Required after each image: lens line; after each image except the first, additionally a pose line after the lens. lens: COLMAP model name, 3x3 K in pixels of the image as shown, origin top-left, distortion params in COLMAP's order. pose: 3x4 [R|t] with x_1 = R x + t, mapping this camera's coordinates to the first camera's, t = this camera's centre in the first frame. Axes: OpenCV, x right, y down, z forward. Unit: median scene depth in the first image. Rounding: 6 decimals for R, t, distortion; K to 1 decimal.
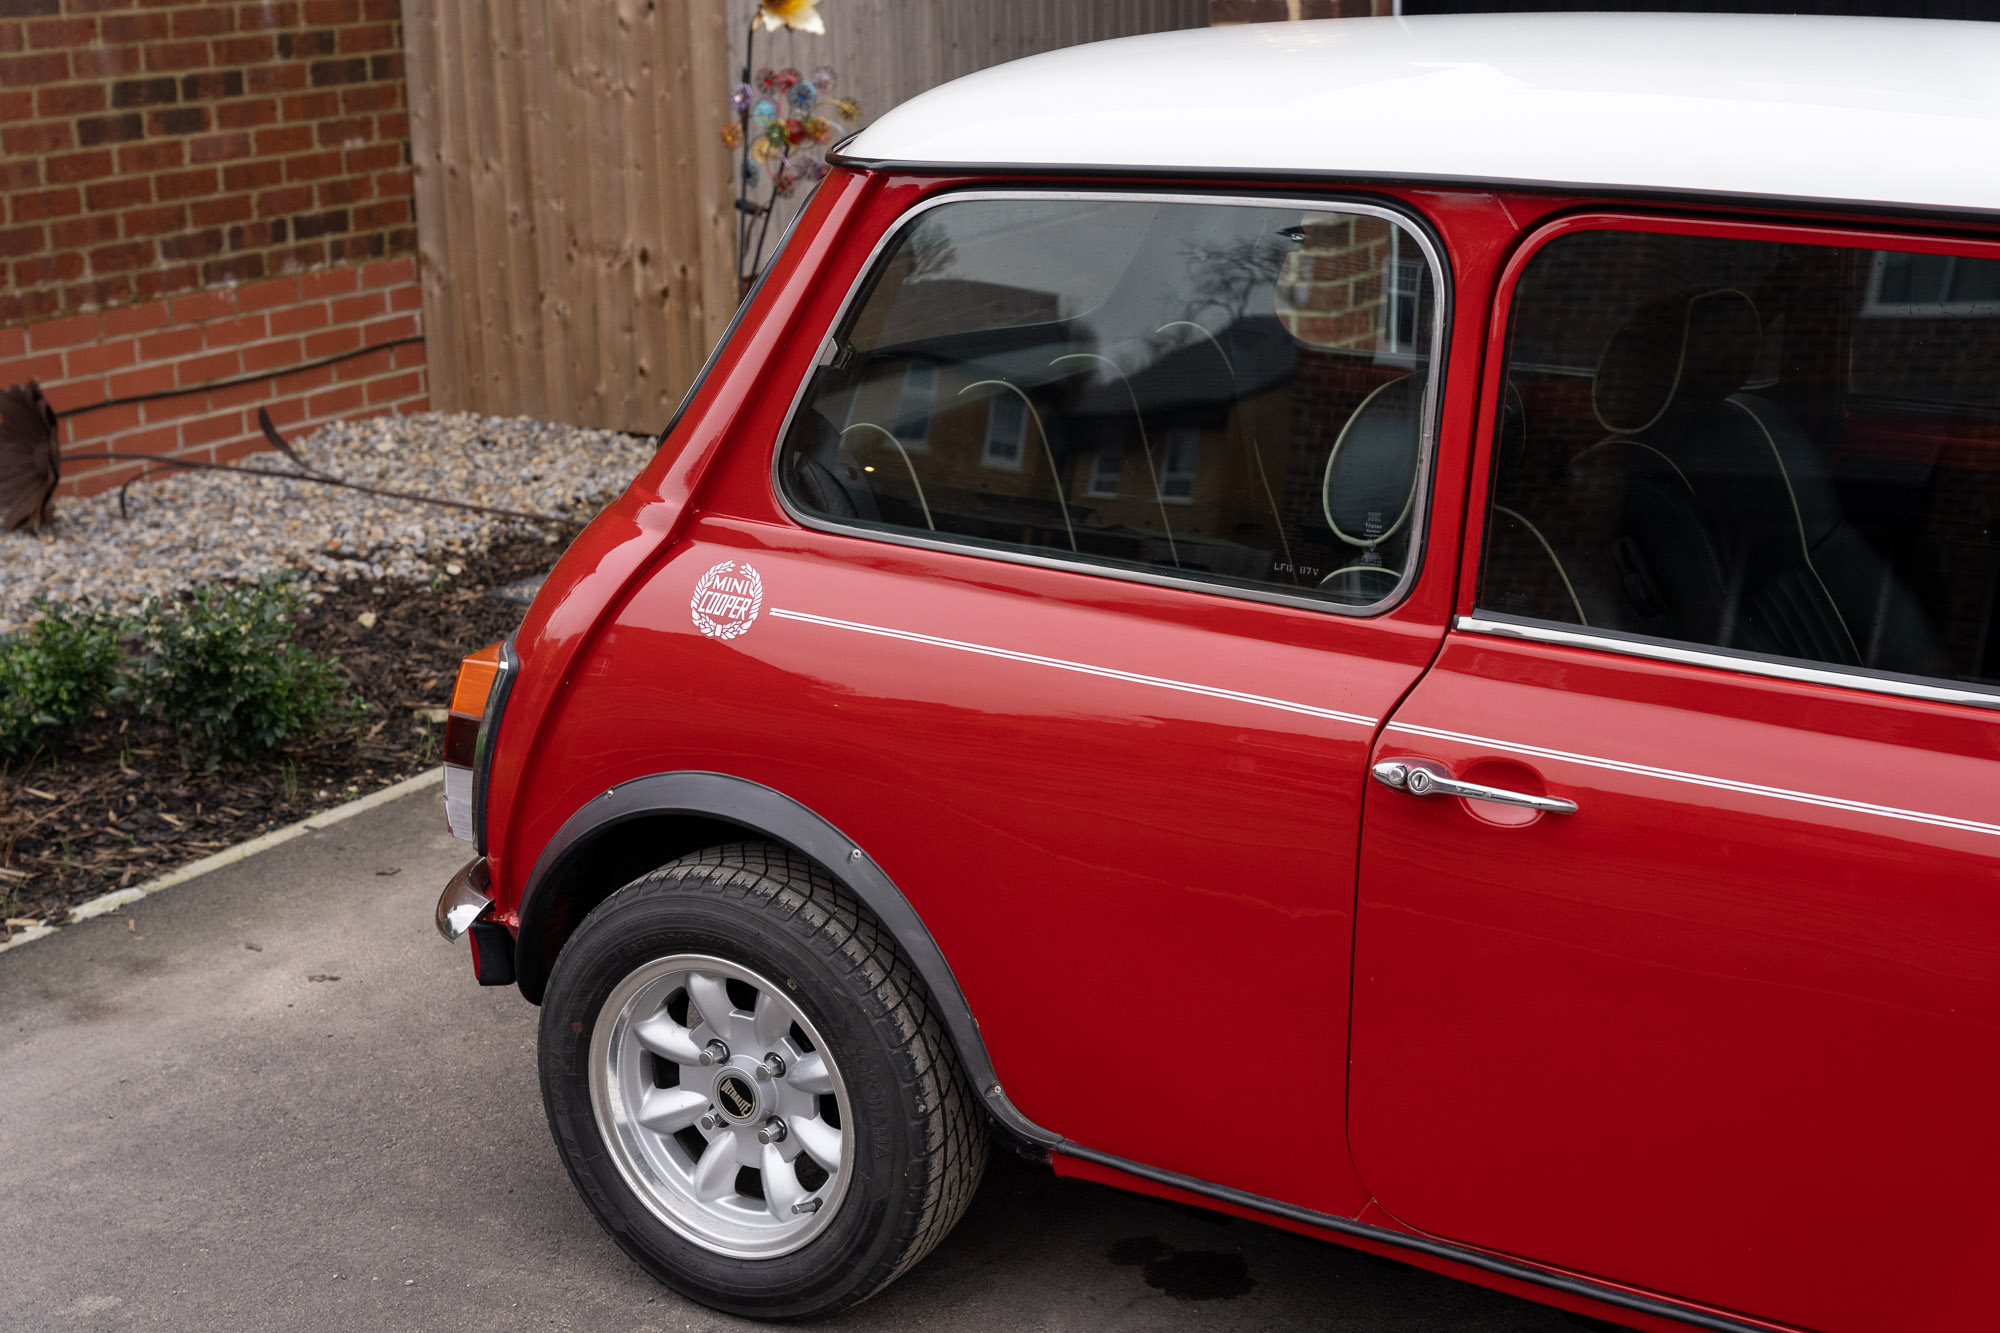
lens RADIAL K [[3073.2, 0, 1003.5], [0, 3073.2, 665.1], [0, 0, 1]] dist [0.028031, 0.000000]
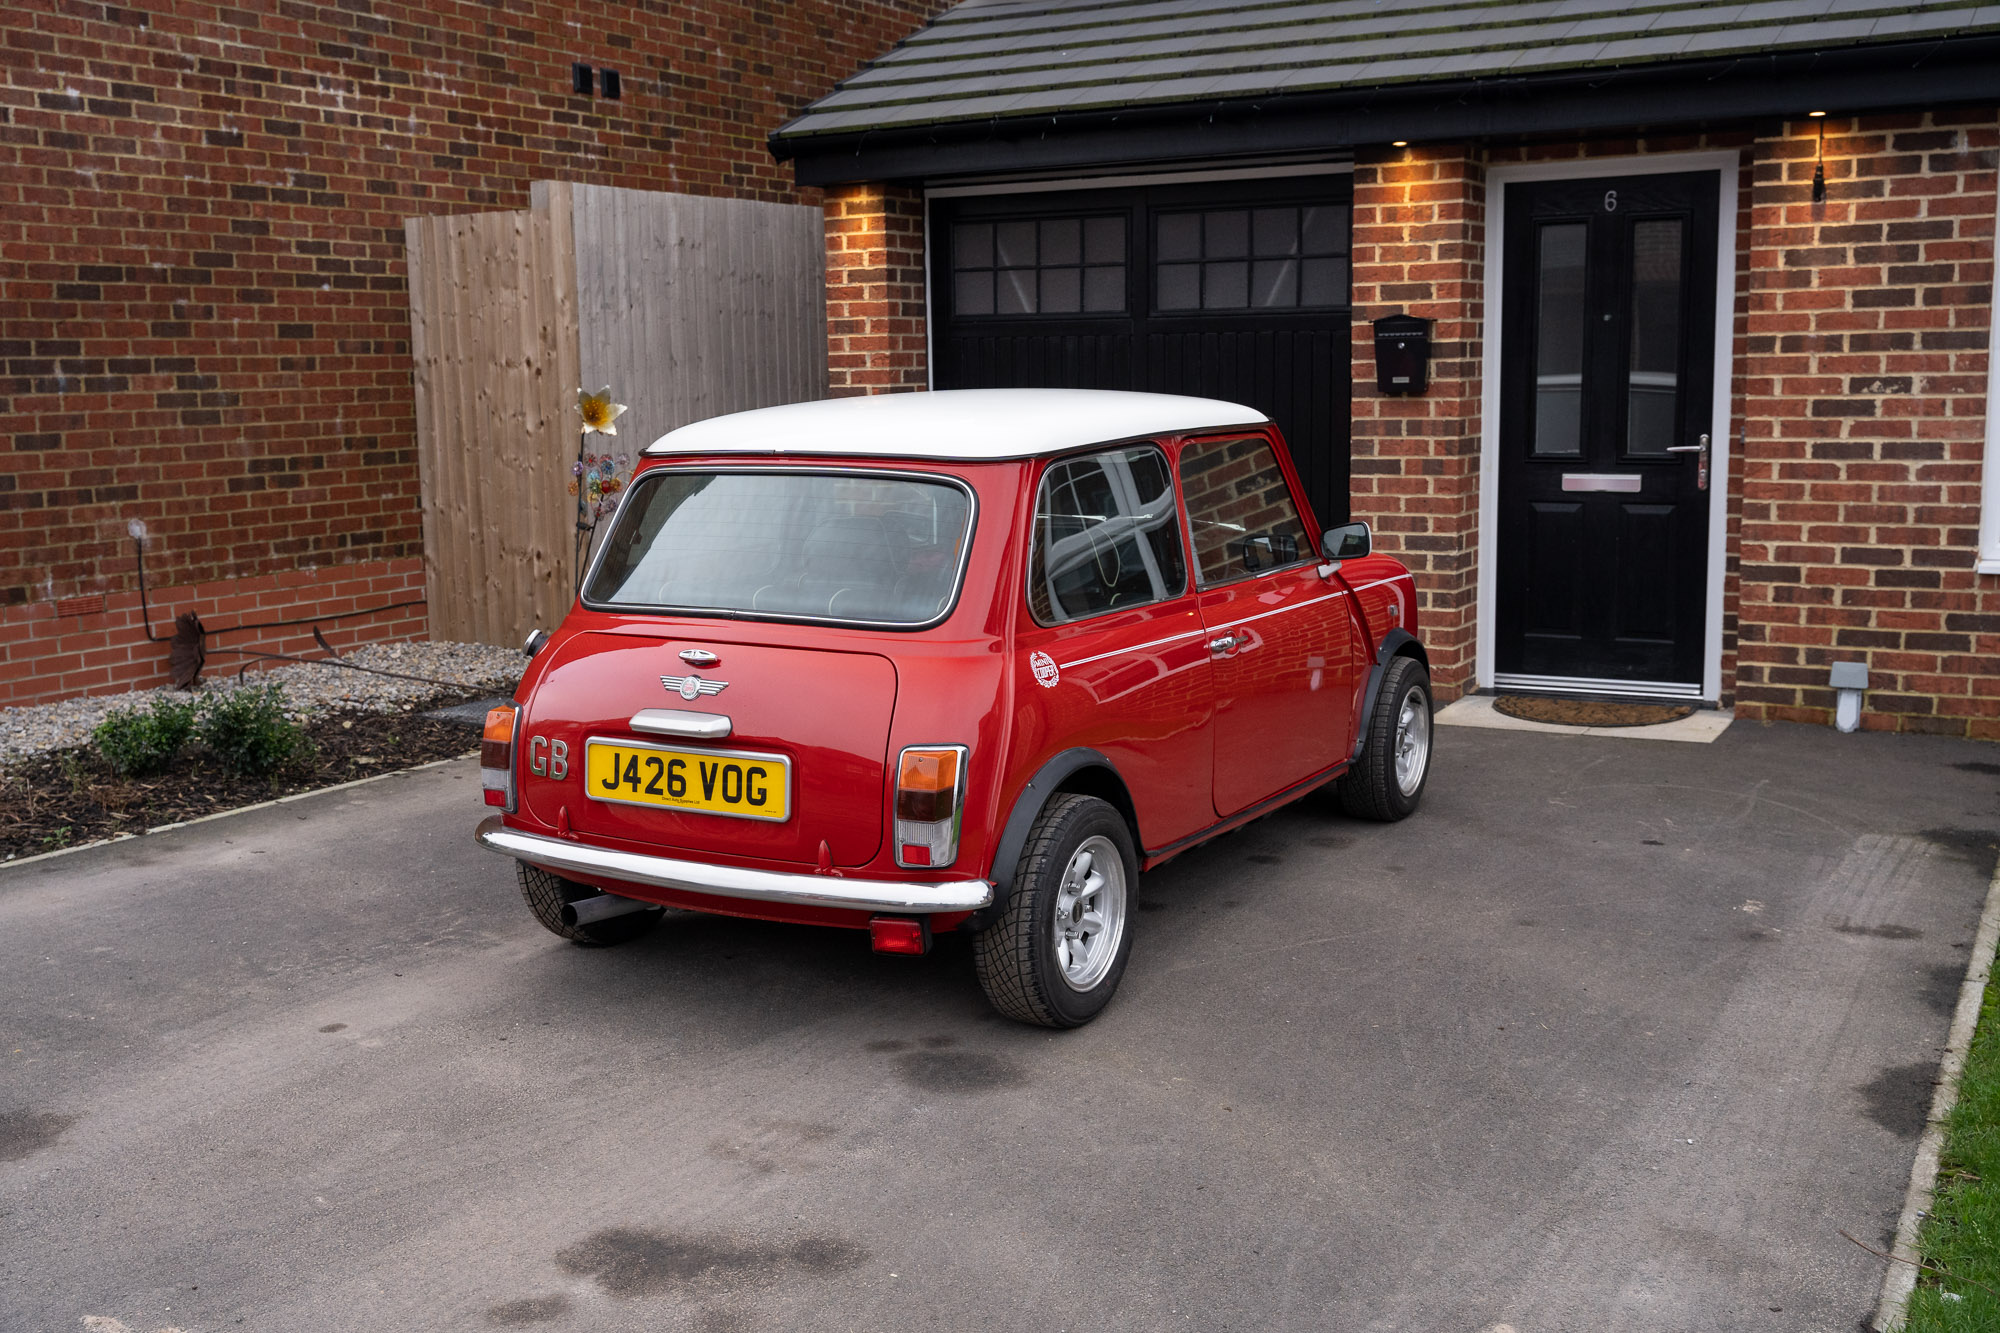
lens RADIAL K [[1995.7, 0, 999.6], [0, 1995.7, 662.2], [0, 0, 1]] dist [0.003884, 0.000000]
pose [[0.999778, 0.003648, 0.020757, 0.145696], [-0.001322, 0.993824, -0.110957, 0.069646], [-0.021034, 0.110904, 0.993608, -0.216164]]
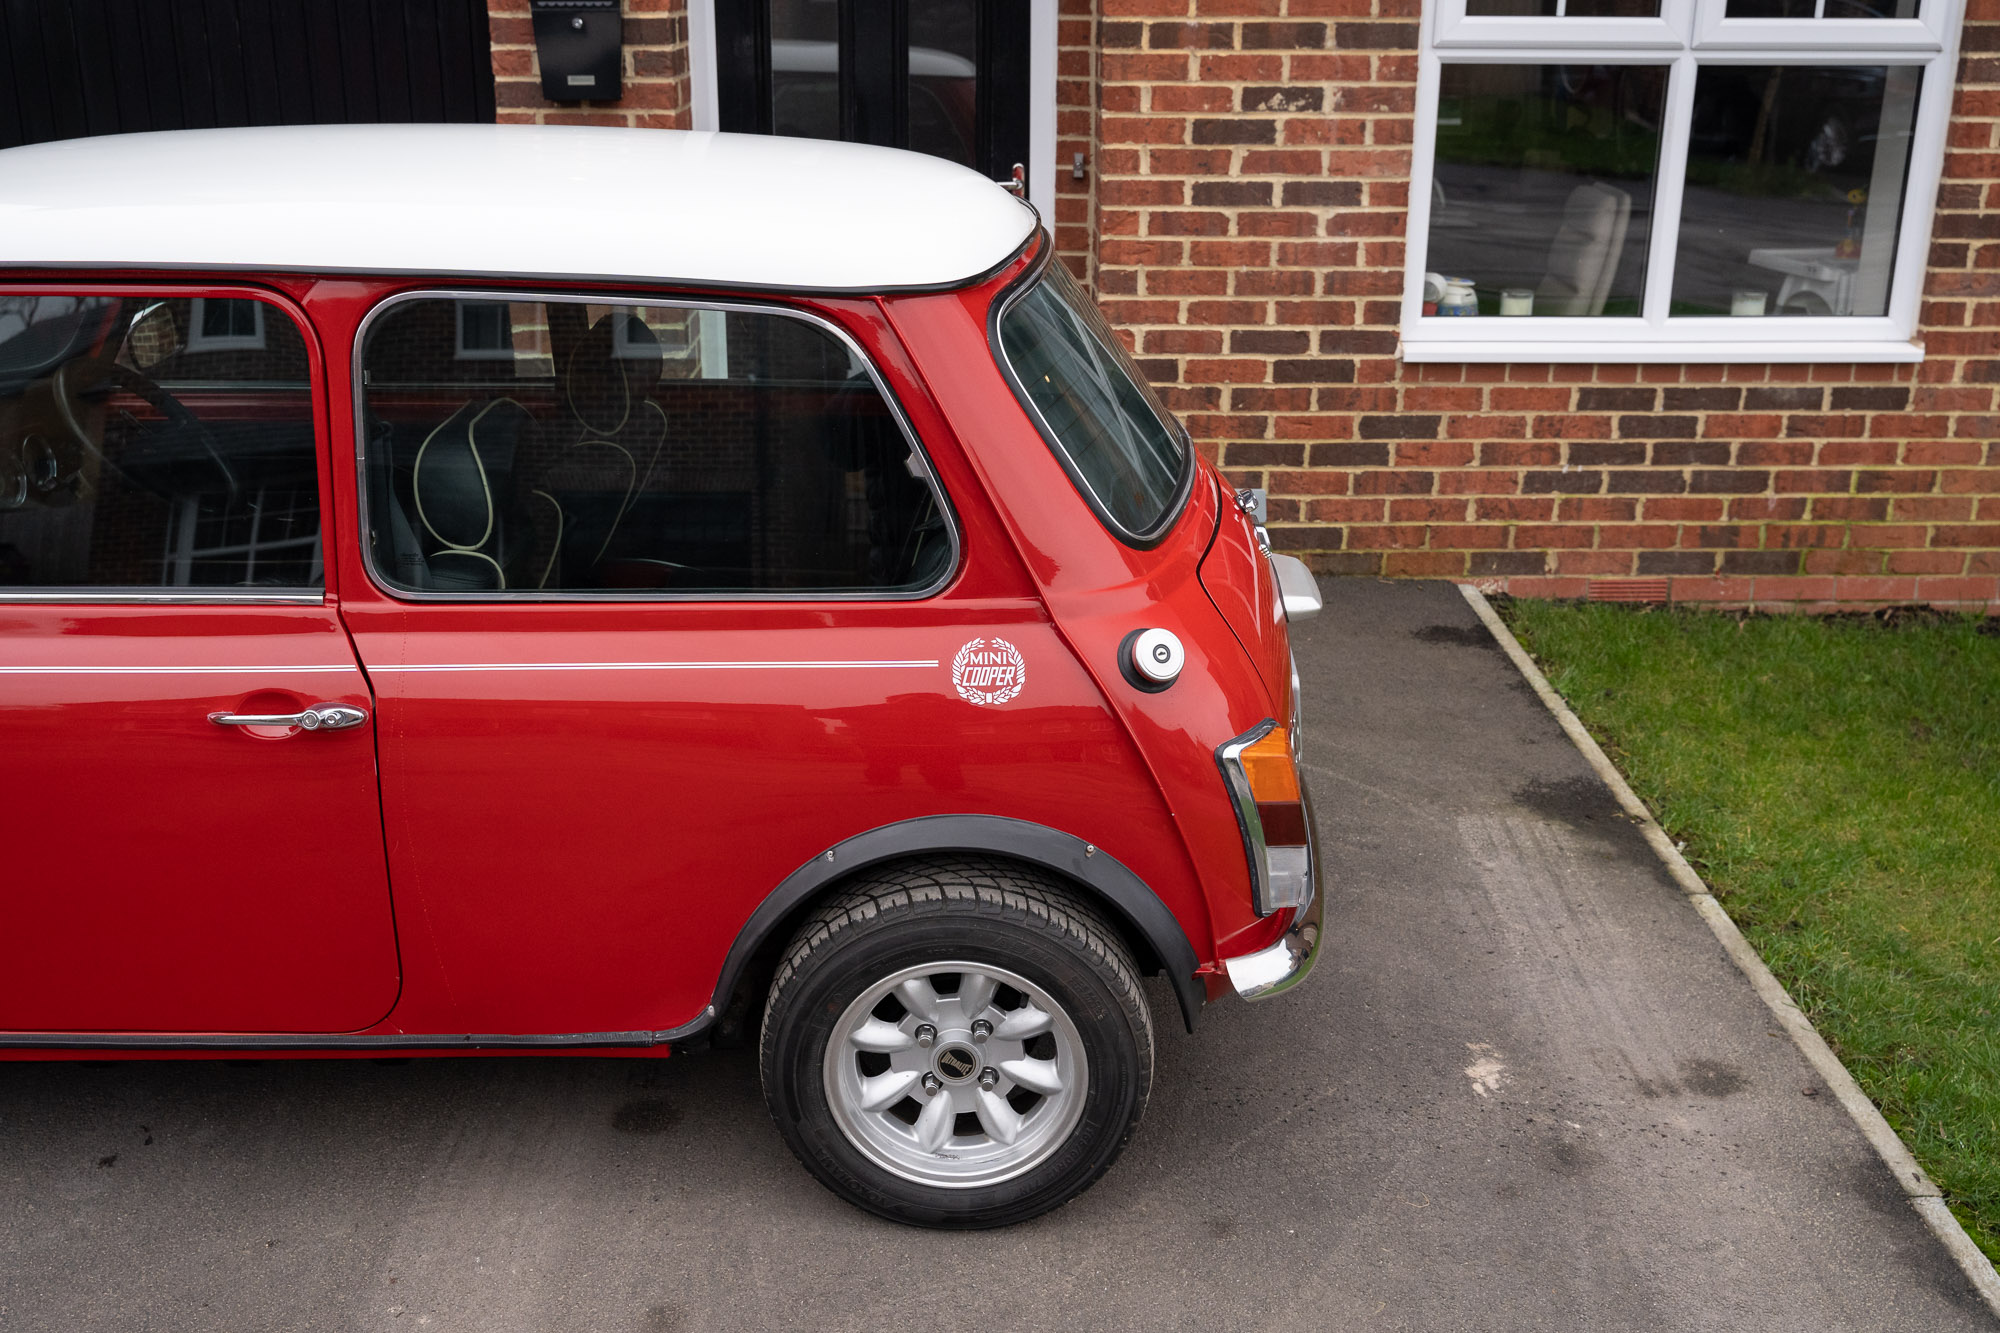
lens RADIAL K [[1995.7, 0, 1002.5], [0, 1995.7, 663.2], [0, 0, 1]] dist [0.003884, 0.000000]
pose [[0.851388, -0.142932, 0.504687, 0.138946], [0.108596, 0.989343, 0.096994, -0.053925], [-0.513172, -0.027773, 0.857836, 0.168712]]
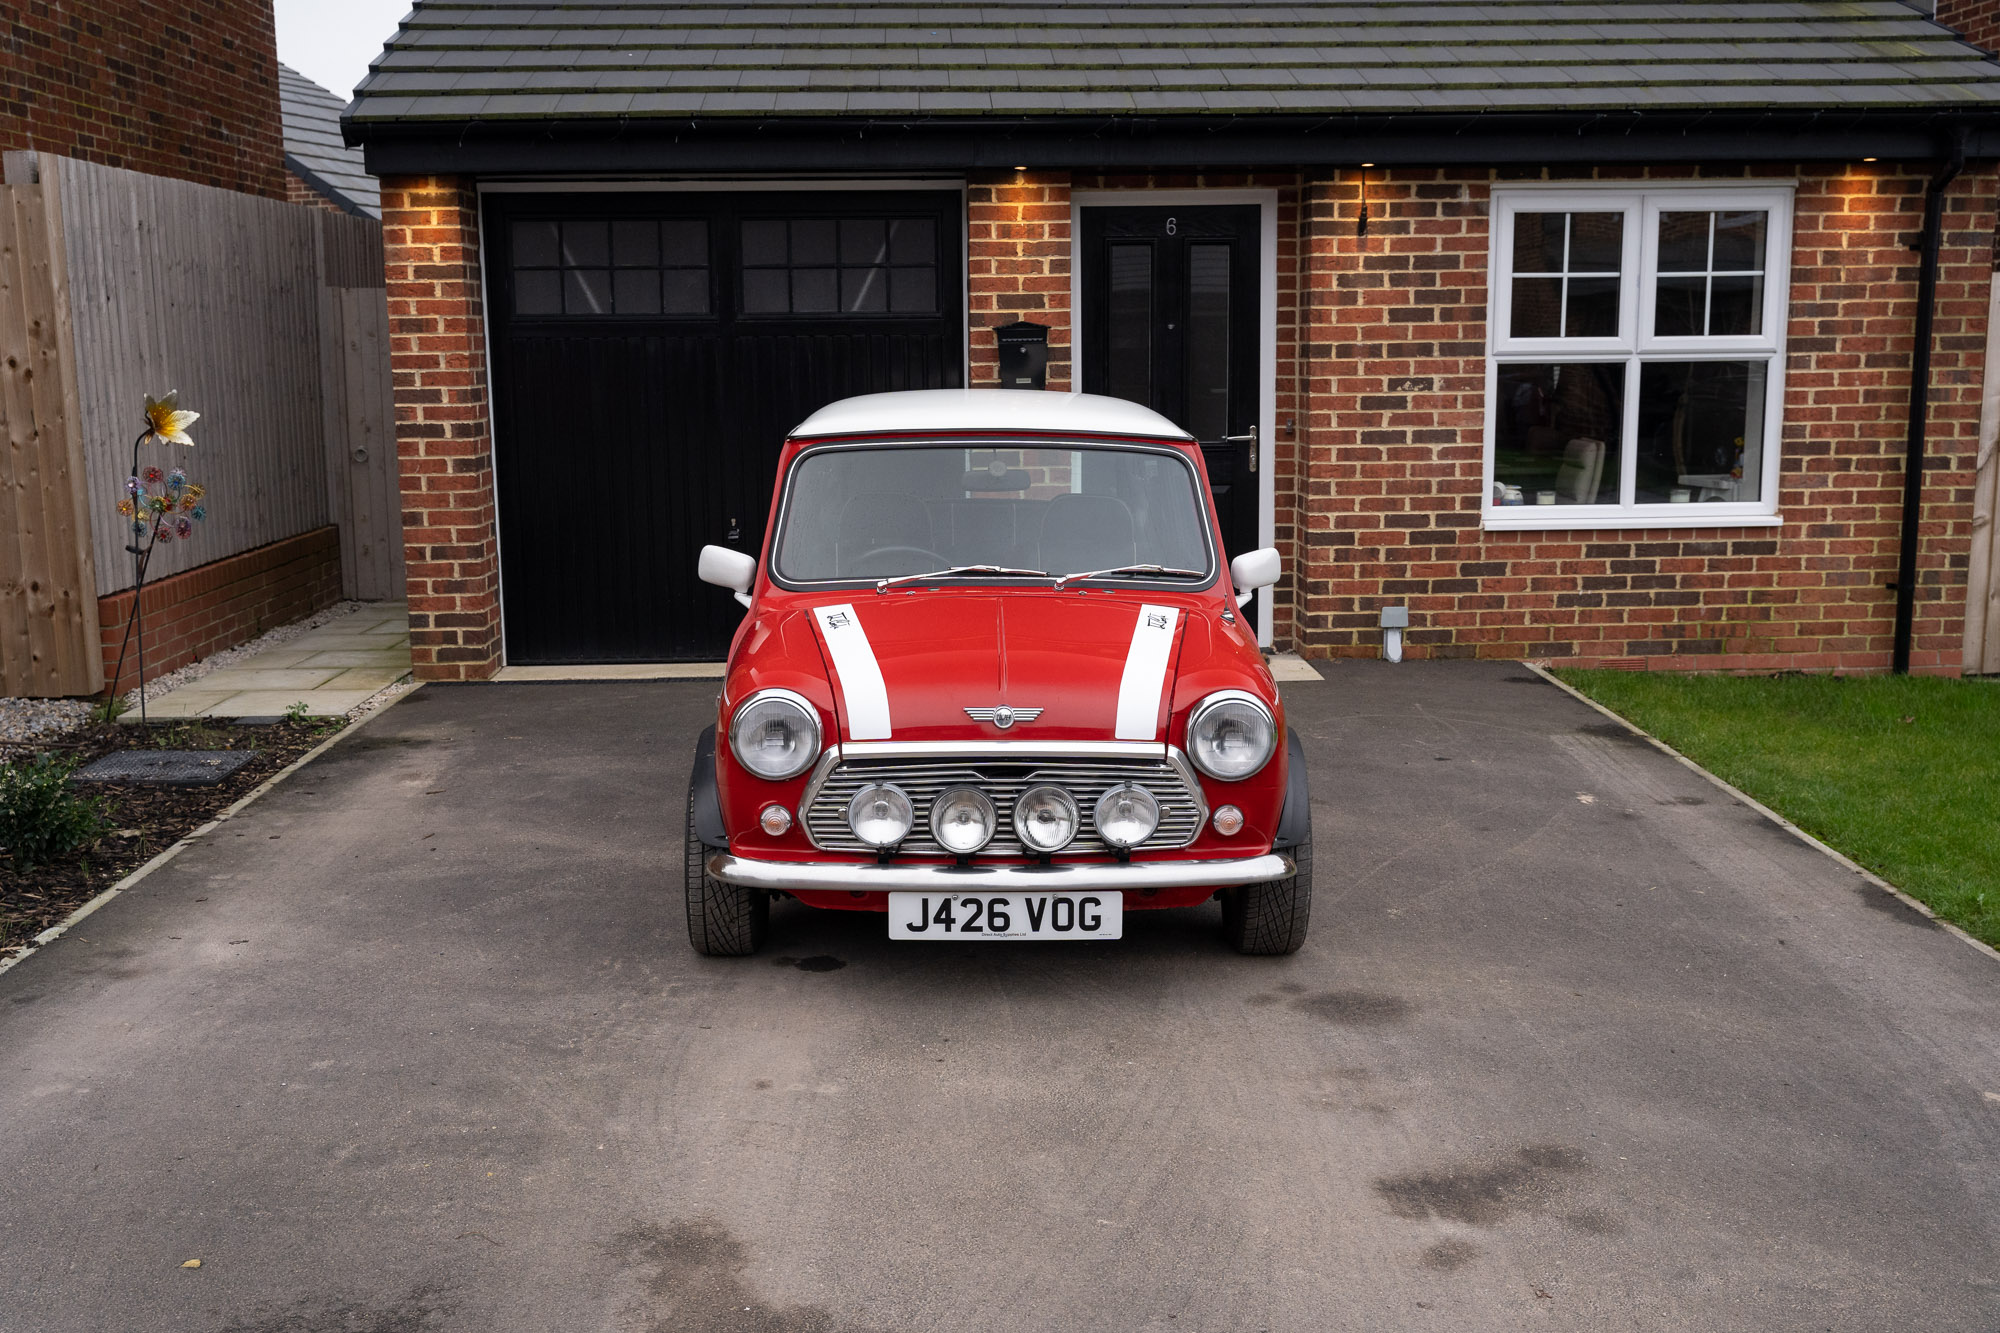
lens RADIAL K [[1933.9, 0, 1005.8], [0, 1933.9, 672.6], [0, 0, 1]] dist [0.001118, 0.000000]
pose [[0.841686, -0.079258, 0.534118, -0.245979], [0.130415, 0.989723, -0.058647, 0.039551], [-0.523981, 0.119019, 0.843373, -0.123566]]
